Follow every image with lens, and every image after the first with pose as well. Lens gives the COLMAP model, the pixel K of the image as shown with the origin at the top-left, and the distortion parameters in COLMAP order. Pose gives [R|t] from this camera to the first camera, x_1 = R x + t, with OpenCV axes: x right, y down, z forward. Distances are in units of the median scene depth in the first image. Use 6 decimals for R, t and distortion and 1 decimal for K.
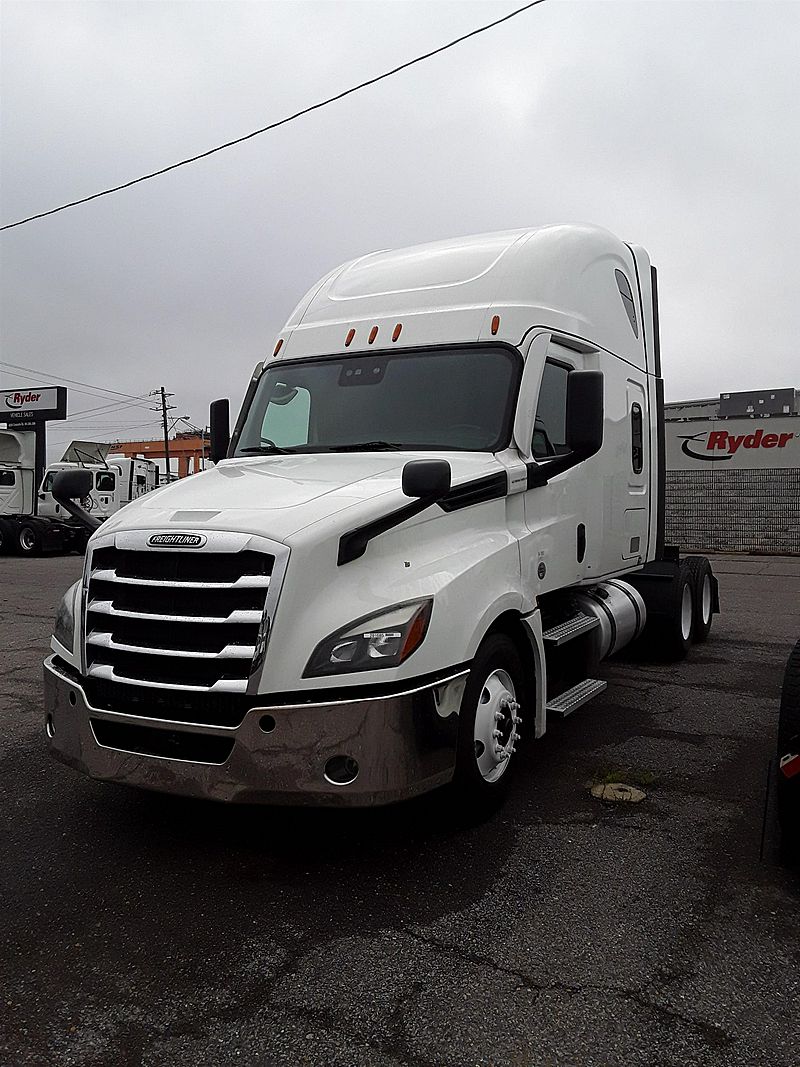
lens RADIAL K [[895.3, 0, 436.7], [0, 895.3, 531.1], [0, 0, 1]] dist [0.016177, -0.019050]
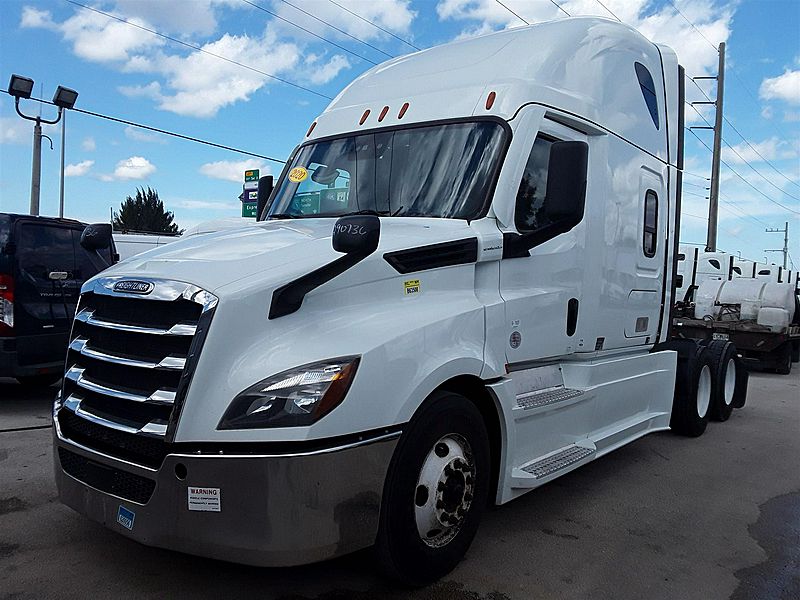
lens RADIAL K [[671.3, 0, 403.4], [0, 671.3, 311.9], [0, 0, 1]] dist [0.016177, -0.019050]
pose [[0.978542, 0.054271, -0.198771, 0.150882], [-0.053338, 0.998526, 0.010049, 0.012688], [0.199023, 0.000768, 0.979994, 0.241304]]
